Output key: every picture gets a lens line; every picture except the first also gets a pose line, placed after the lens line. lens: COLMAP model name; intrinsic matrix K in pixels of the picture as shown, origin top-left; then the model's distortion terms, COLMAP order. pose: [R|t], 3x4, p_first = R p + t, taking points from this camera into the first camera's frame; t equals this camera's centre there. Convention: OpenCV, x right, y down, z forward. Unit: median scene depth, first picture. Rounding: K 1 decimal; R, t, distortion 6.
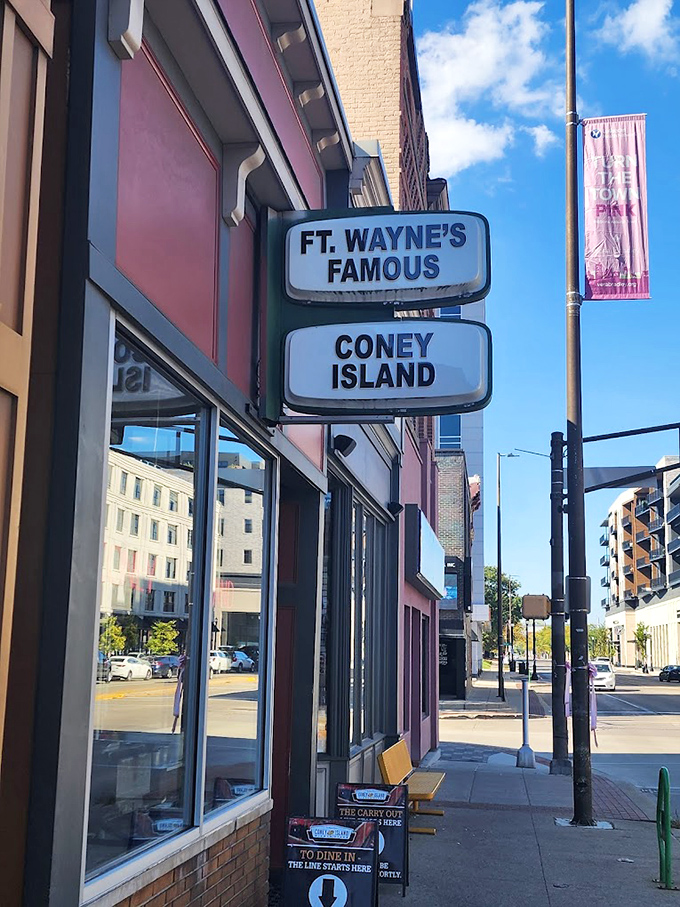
lens RADIAL K [[1283.6, 0, 332.7], [0, 1283.6, 461.1], [0, 0, 1]] dist [0.220770, 0.000000]
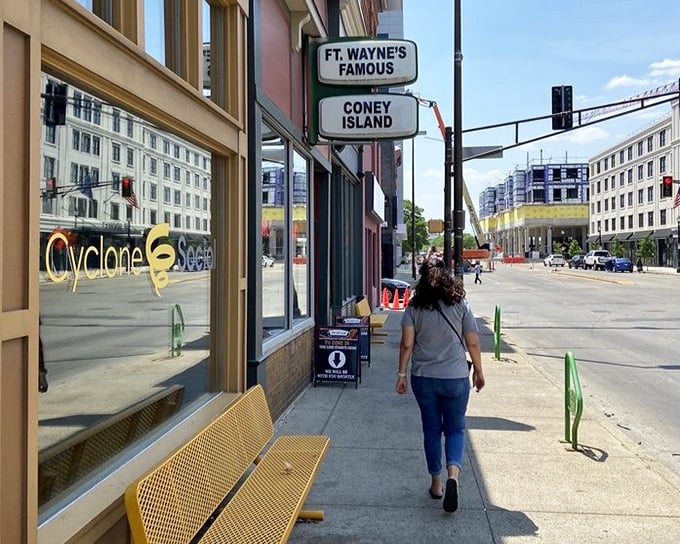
lens RADIAL K [[770.0, 0, 342.3], [0, 770.0, 276.0], [0, 0, 1]] dist [0.221489, 0.000000]
pose [[0.998928, -0.031083, 0.034296, -0.052629], [0.024619, 0.984265, 0.174975, -0.041134], [-0.039195, -0.173943, 0.983975, -0.293650]]
